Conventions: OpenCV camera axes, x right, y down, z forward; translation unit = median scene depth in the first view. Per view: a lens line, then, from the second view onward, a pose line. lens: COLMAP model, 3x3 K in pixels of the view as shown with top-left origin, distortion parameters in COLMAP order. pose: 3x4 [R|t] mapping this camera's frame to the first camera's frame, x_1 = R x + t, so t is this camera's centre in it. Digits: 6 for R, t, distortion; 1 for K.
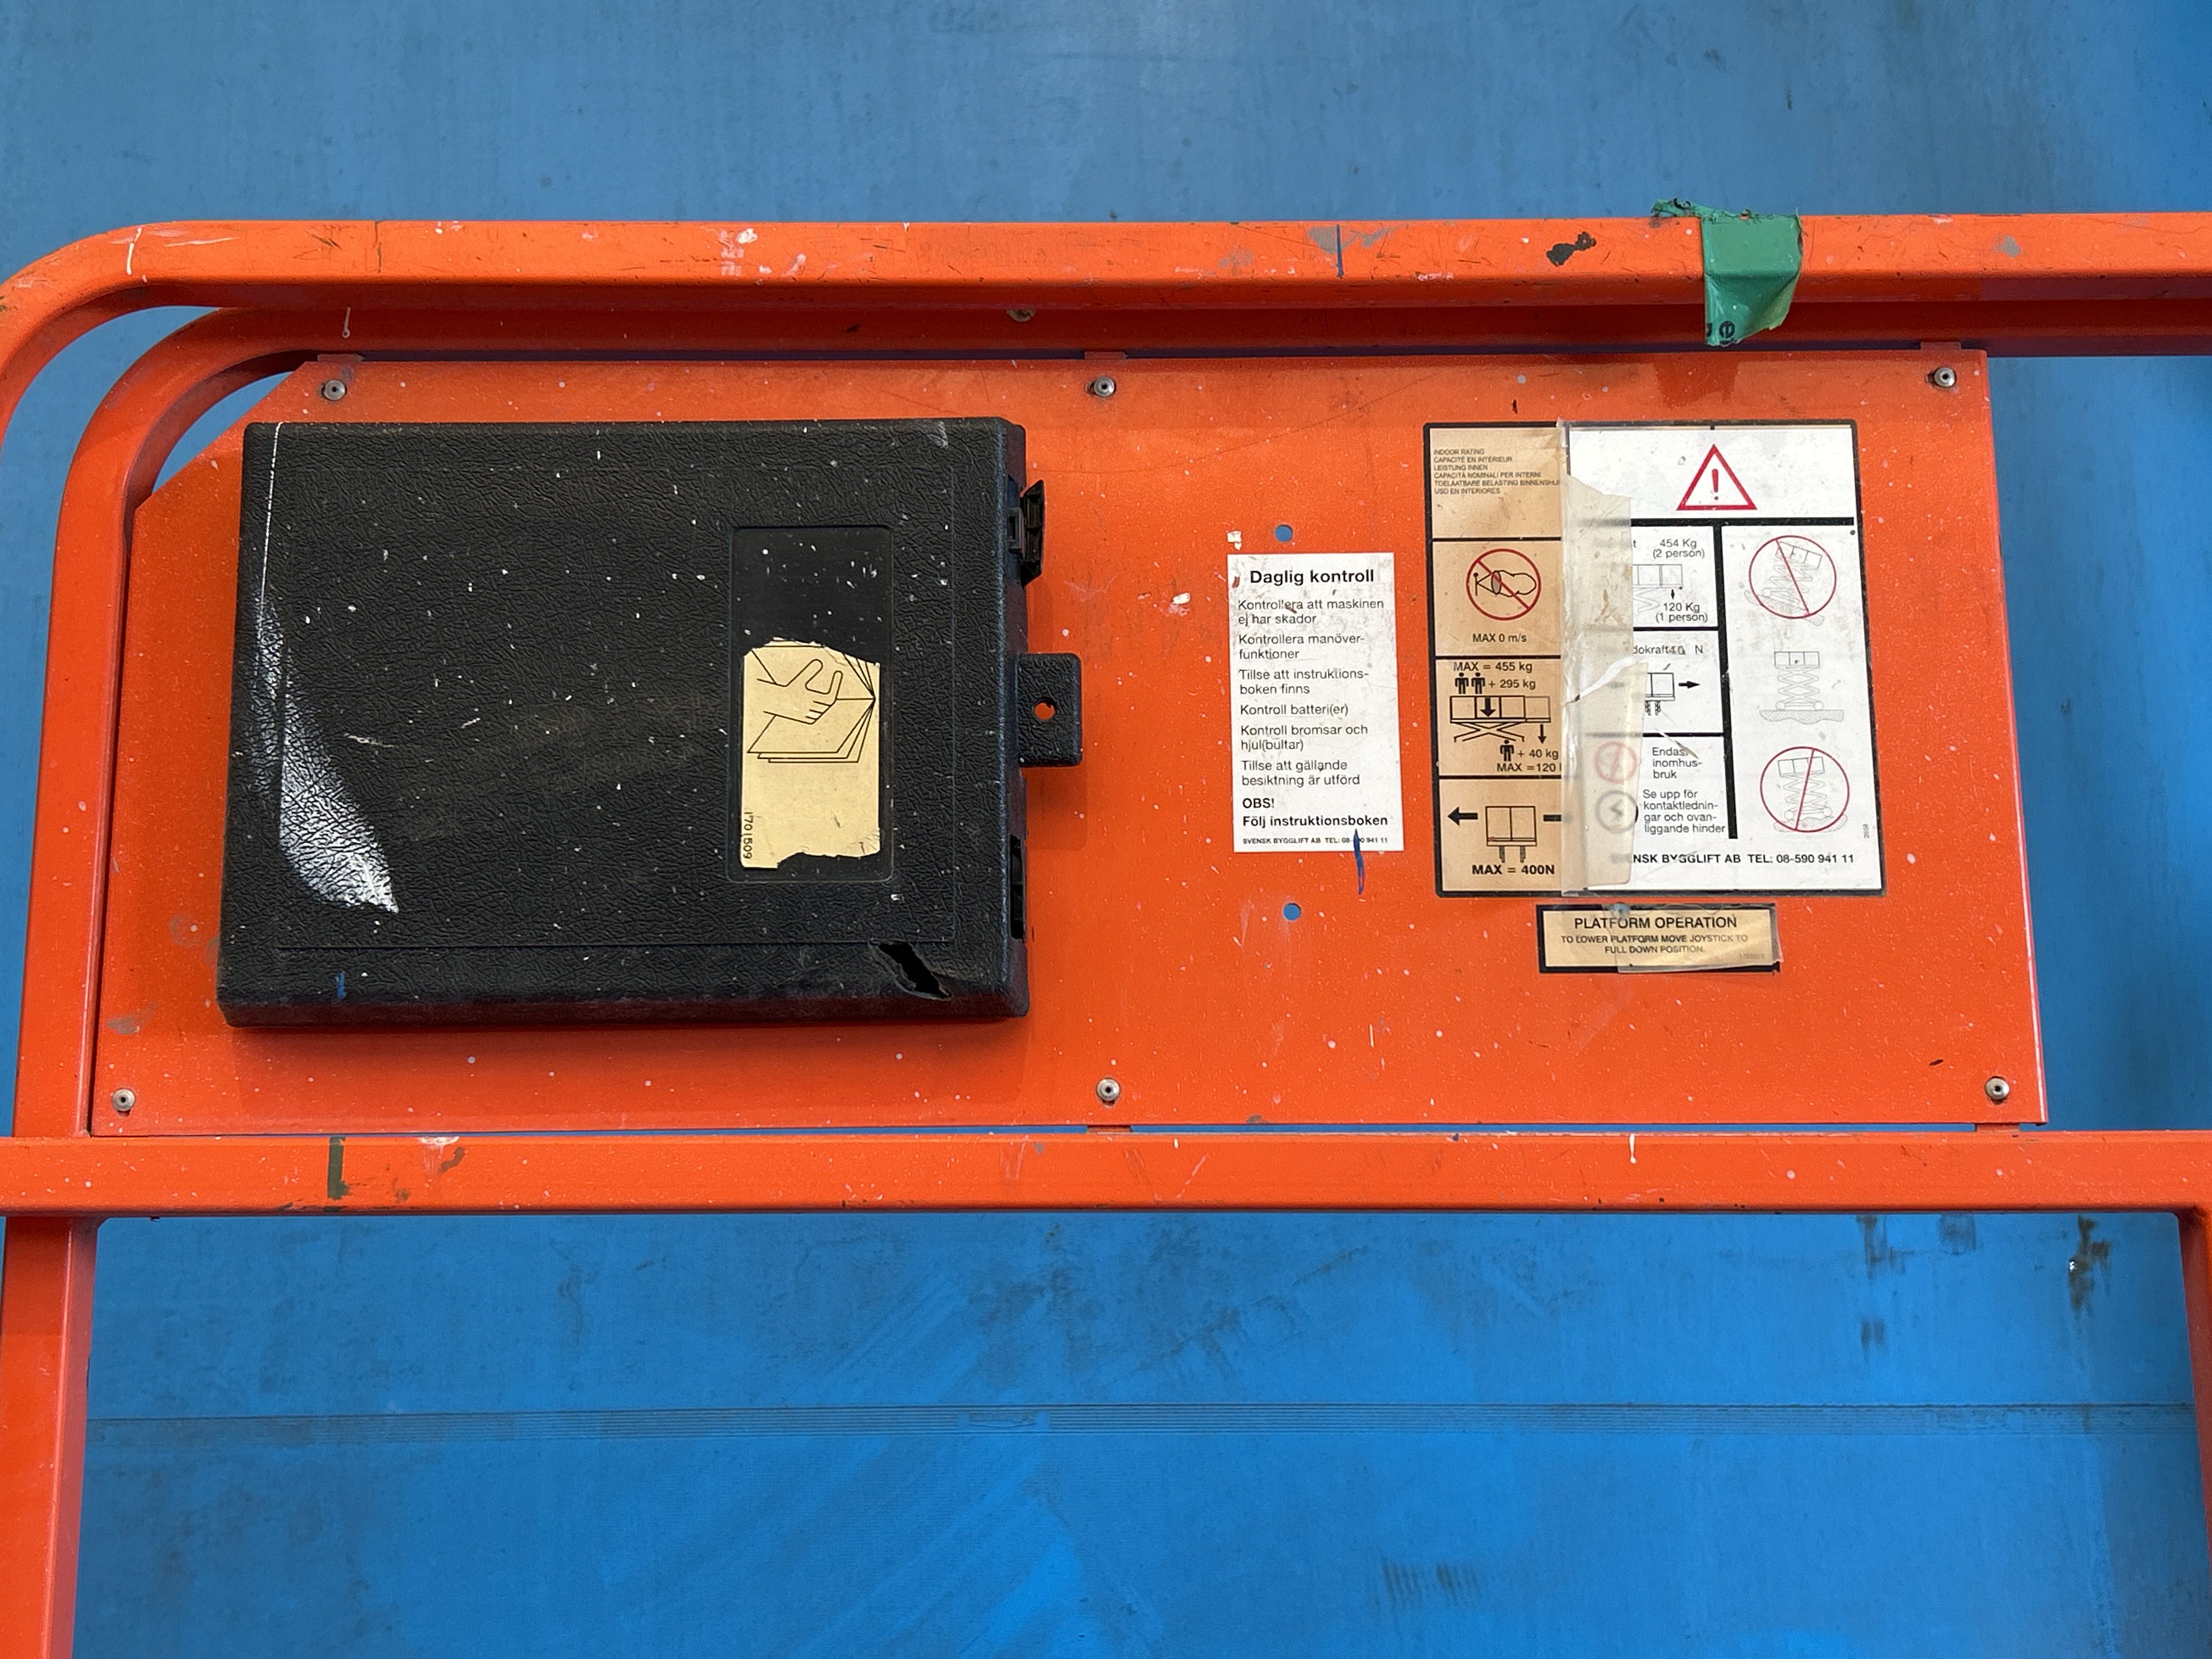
lens RADIAL K [[2552.9, 0, 1065.4], [0, 2552.9, 833.6], [0, 0, 1]] dist [0.196958, -0.593239]
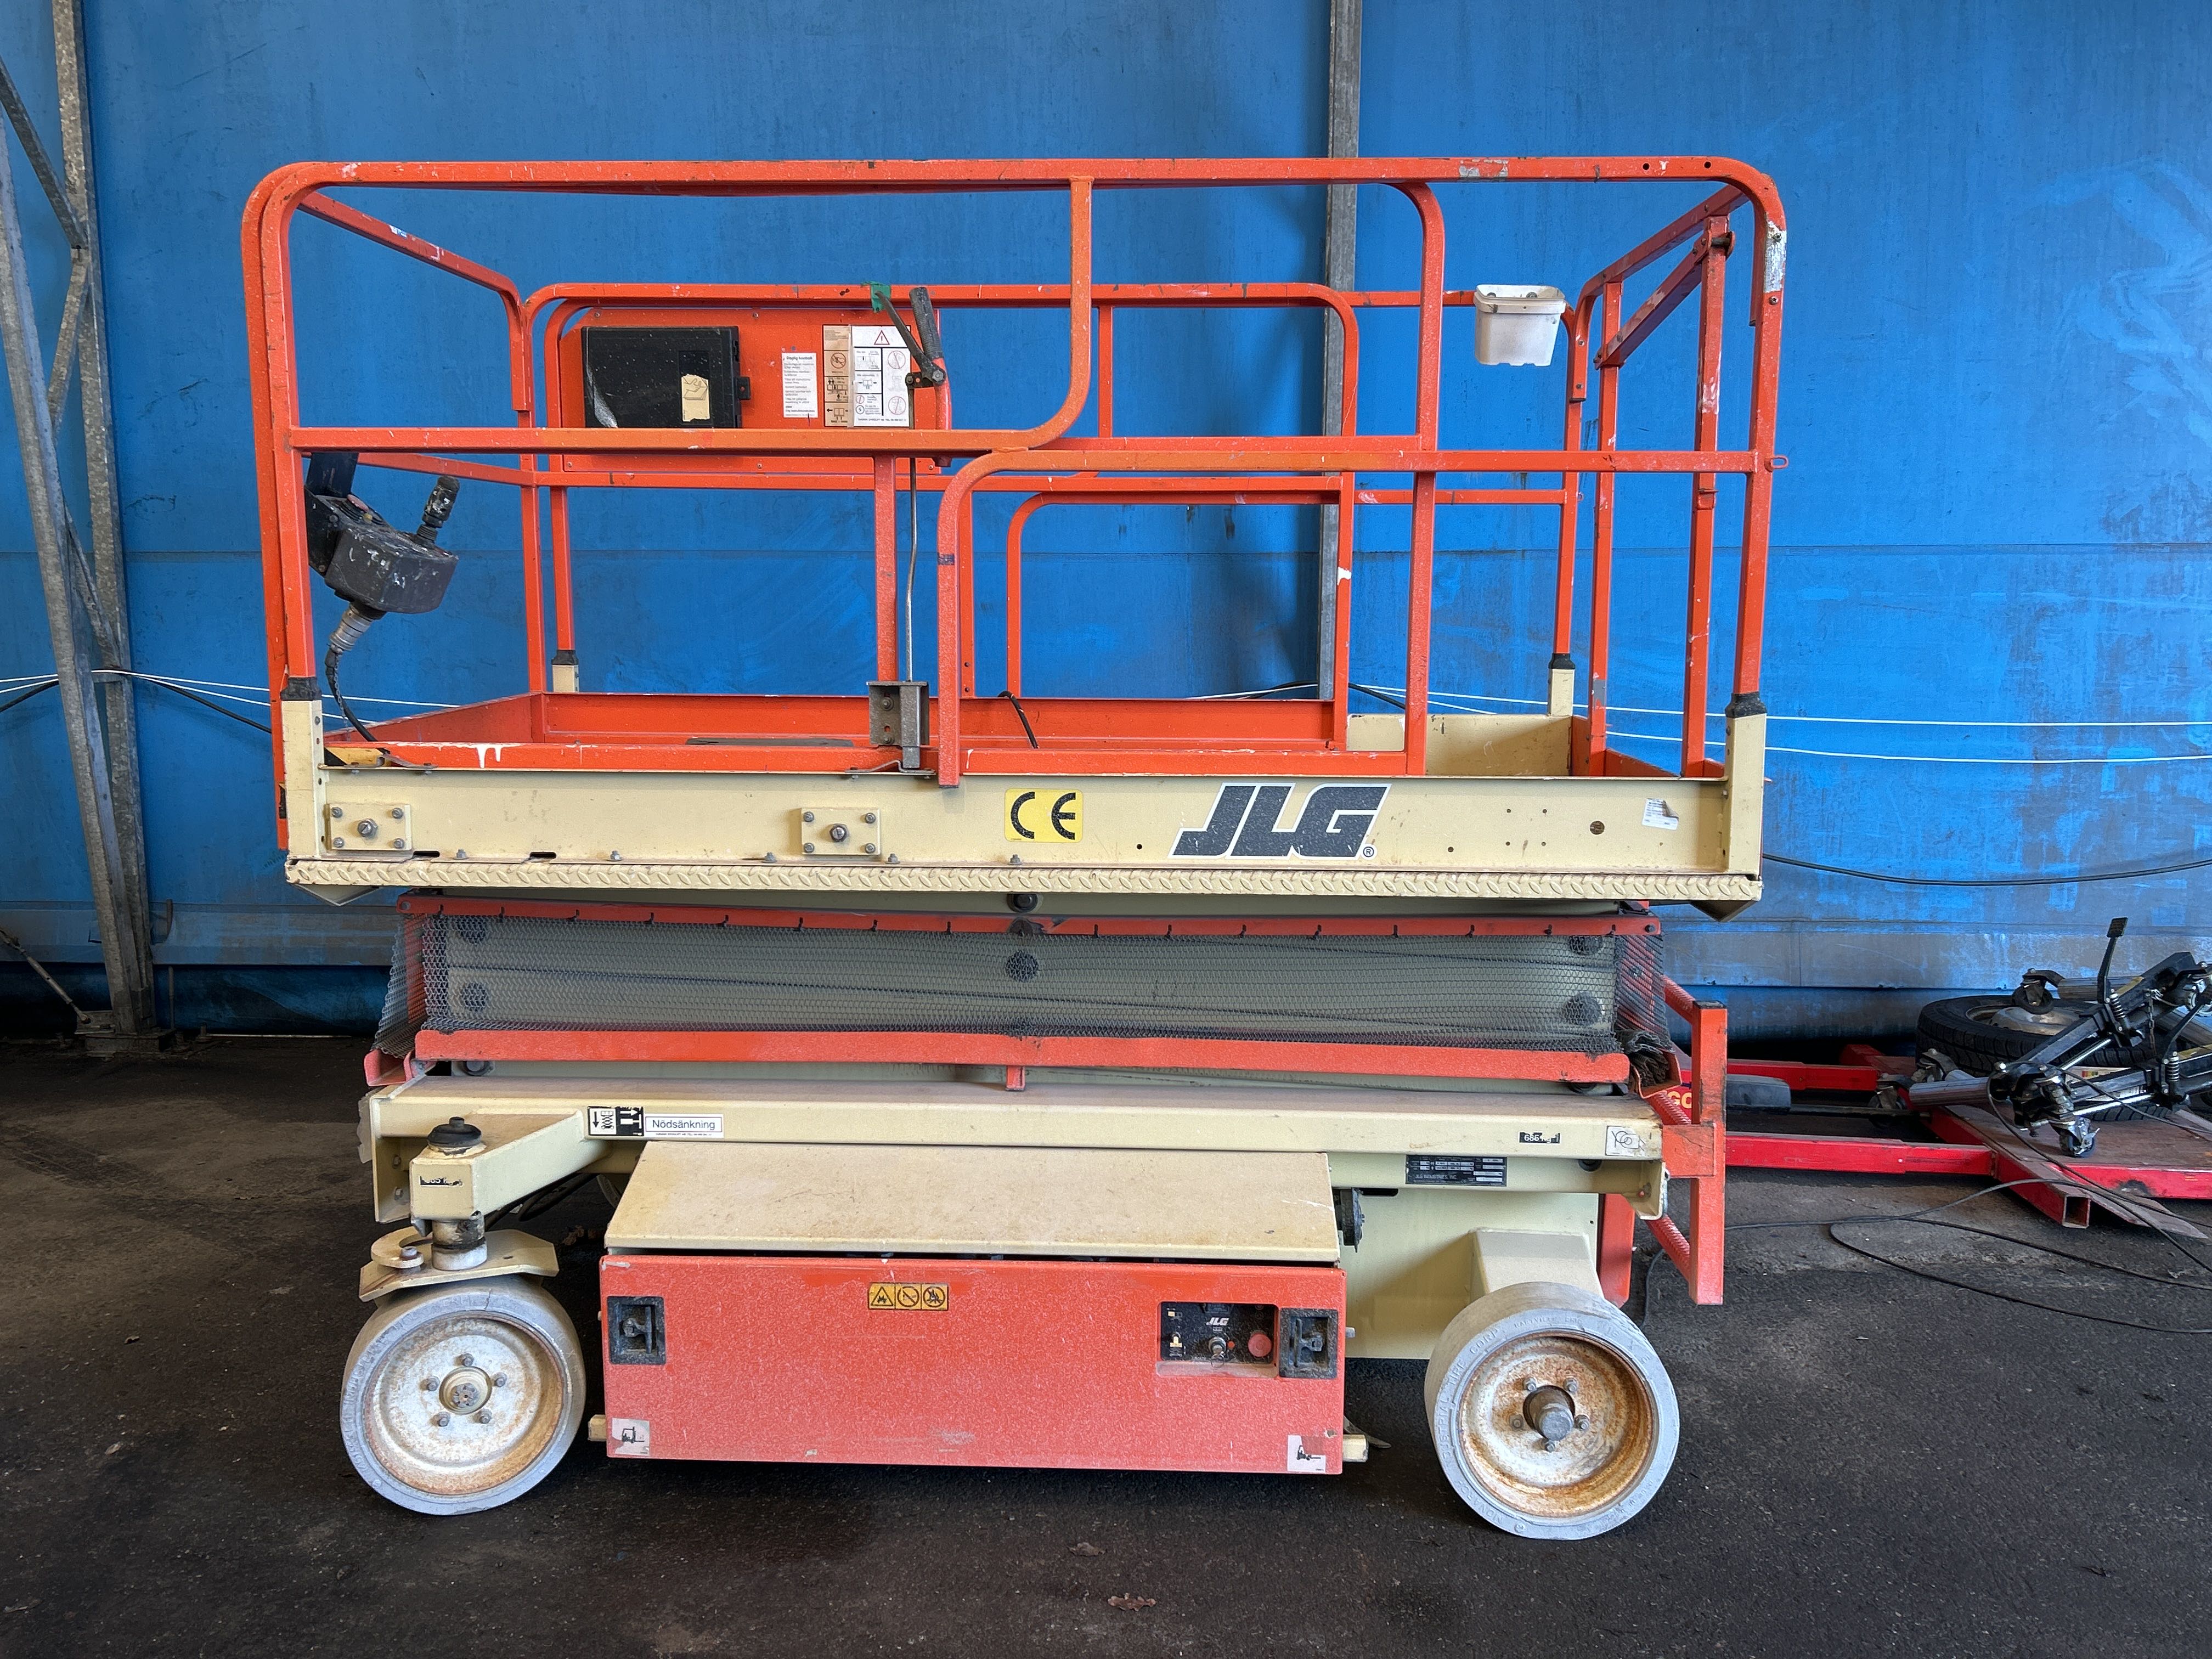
lens RADIAL K [[1760.3, 0, 1069.8], [0, 1760.3, 812.9], [0, 0, 1]] dist [0.076912, -0.077247]
pose [[0.999283, 0.016278, -0.034175, 0.746219], [-0.004258, 0.945425, 0.325812, -0.386256], [0.037614, -0.325433, 0.944817, -2.467919]]
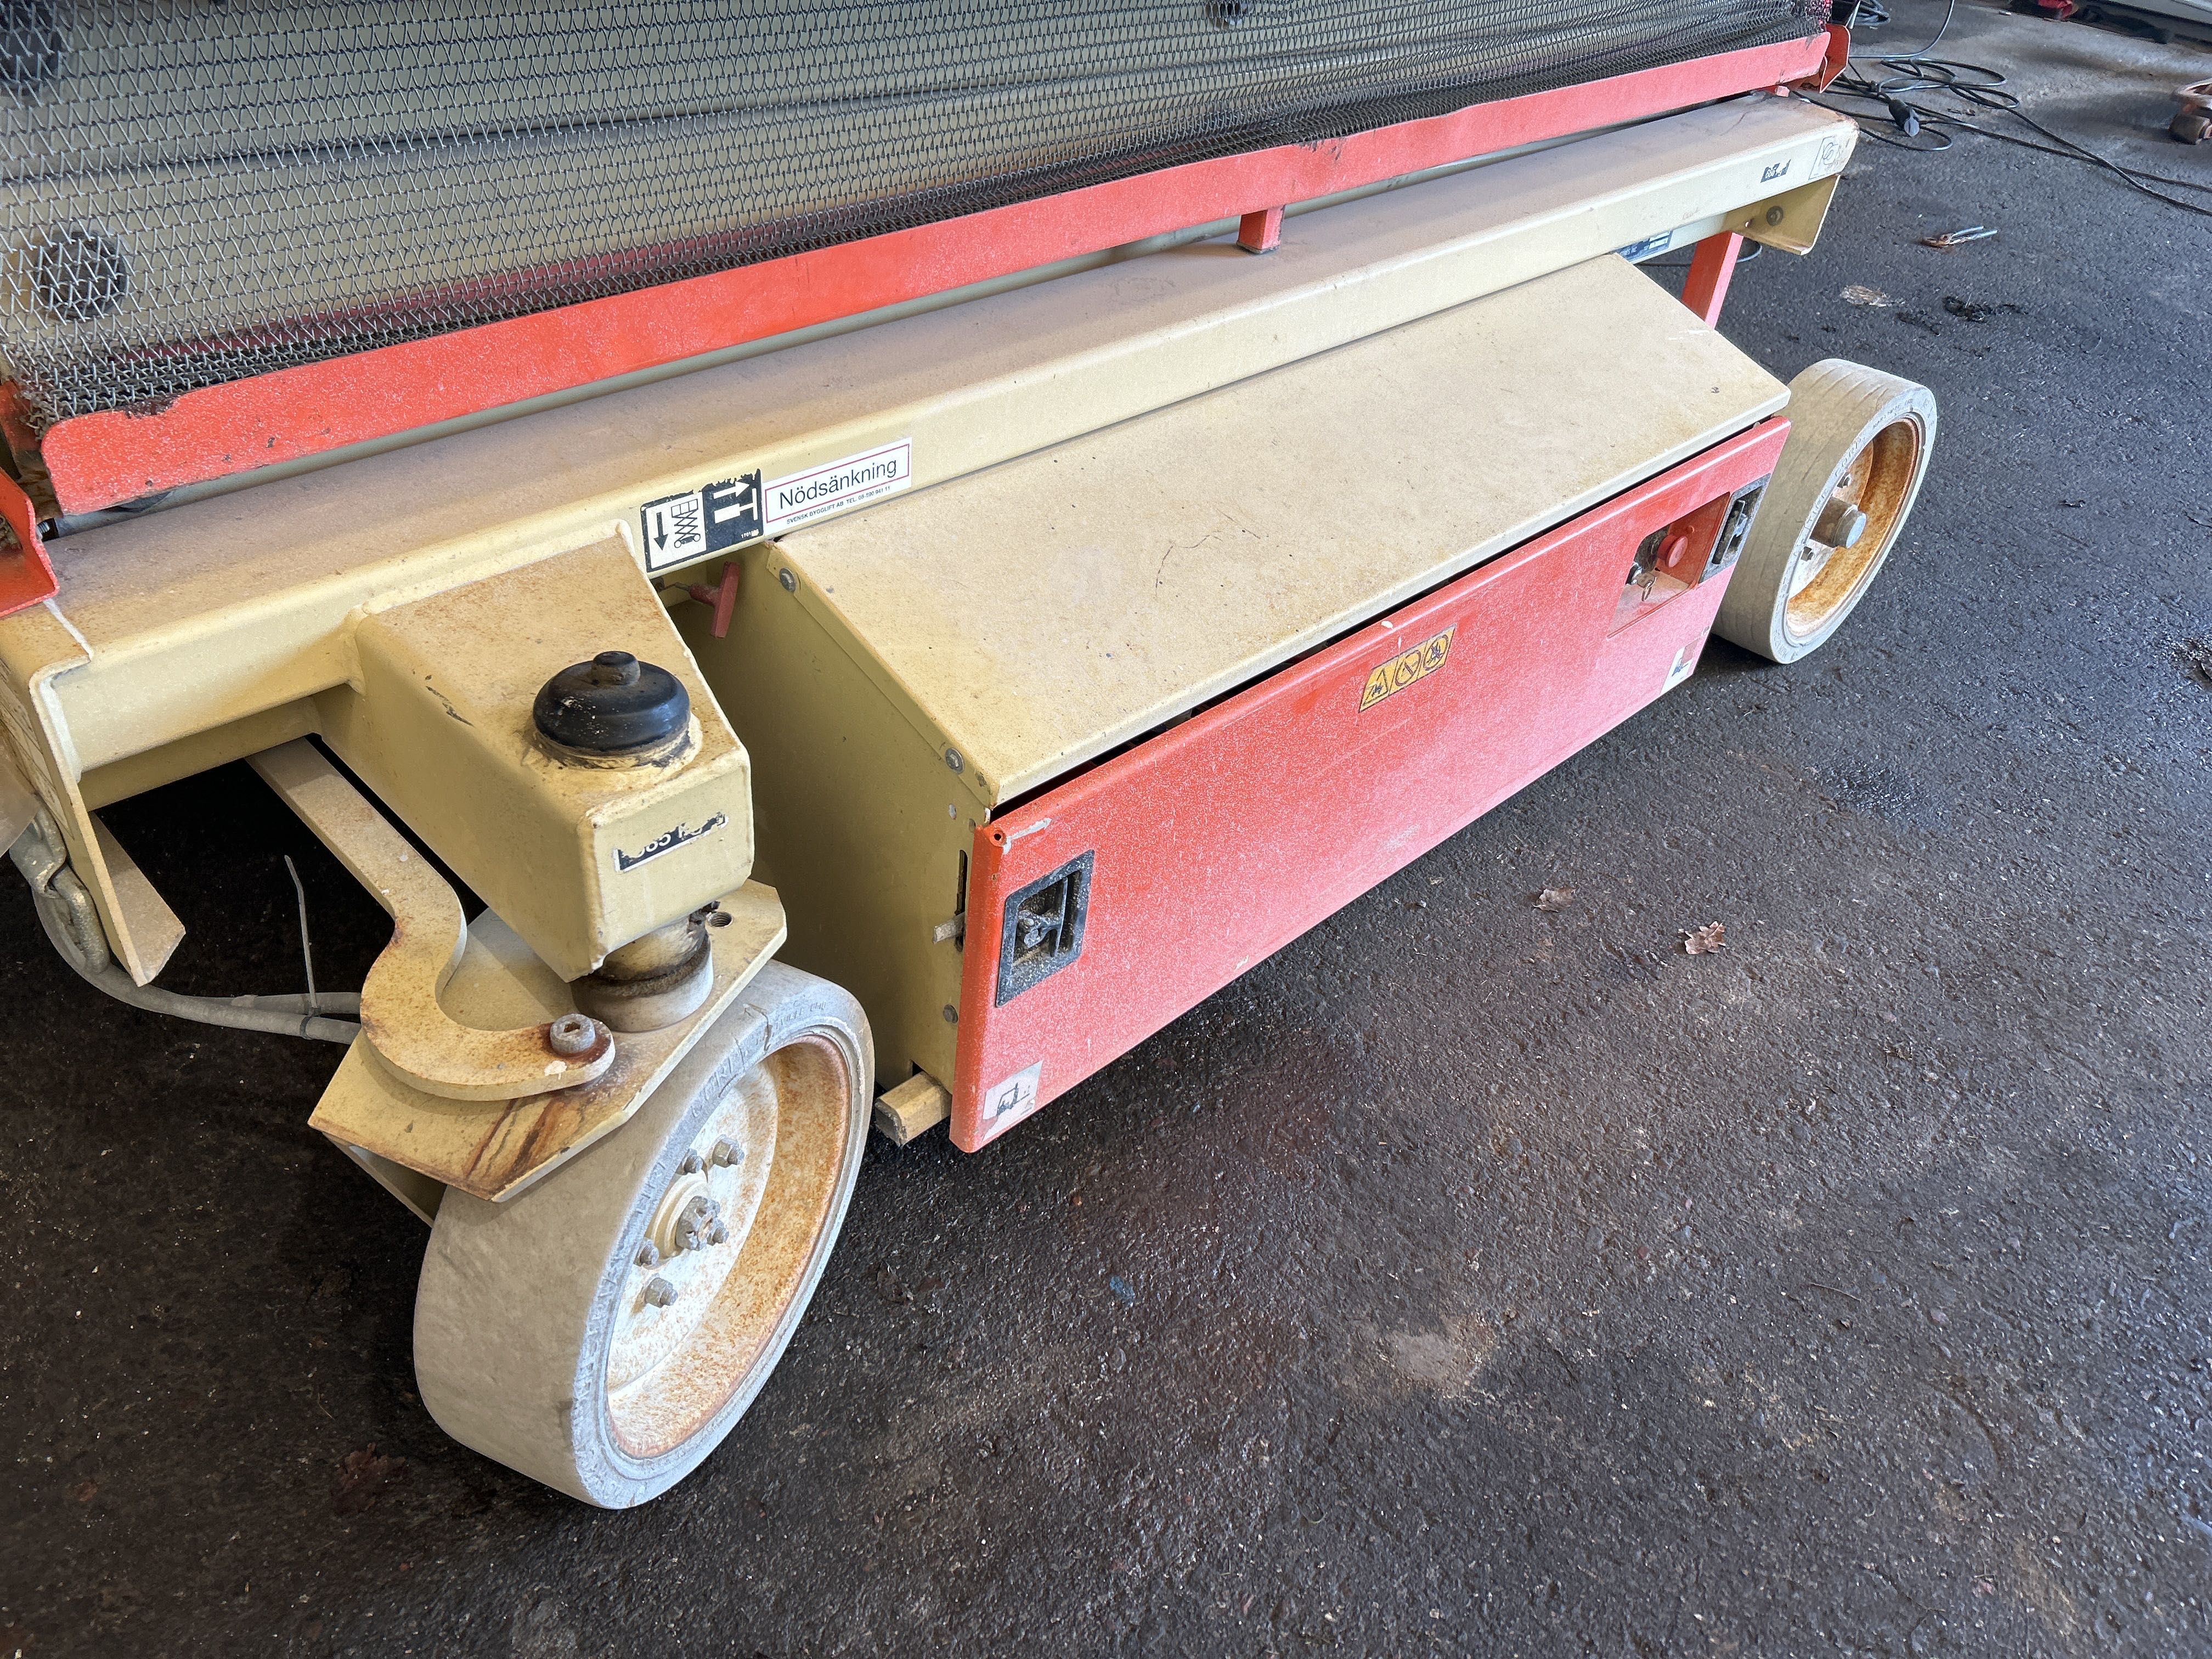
lens RADIAL K [[1687.4, 0, 1098.8], [0, 1687.4, 802.3], [0, 0, 1]] dist [0.051286, -0.051306]
pose [[0.702569, -0.370750, 0.607406, -0.539128], [-0.232014, 0.687575, 0.688048, 0.278343], [-0.672730, -0.624328, 0.397050, -0.802248]]
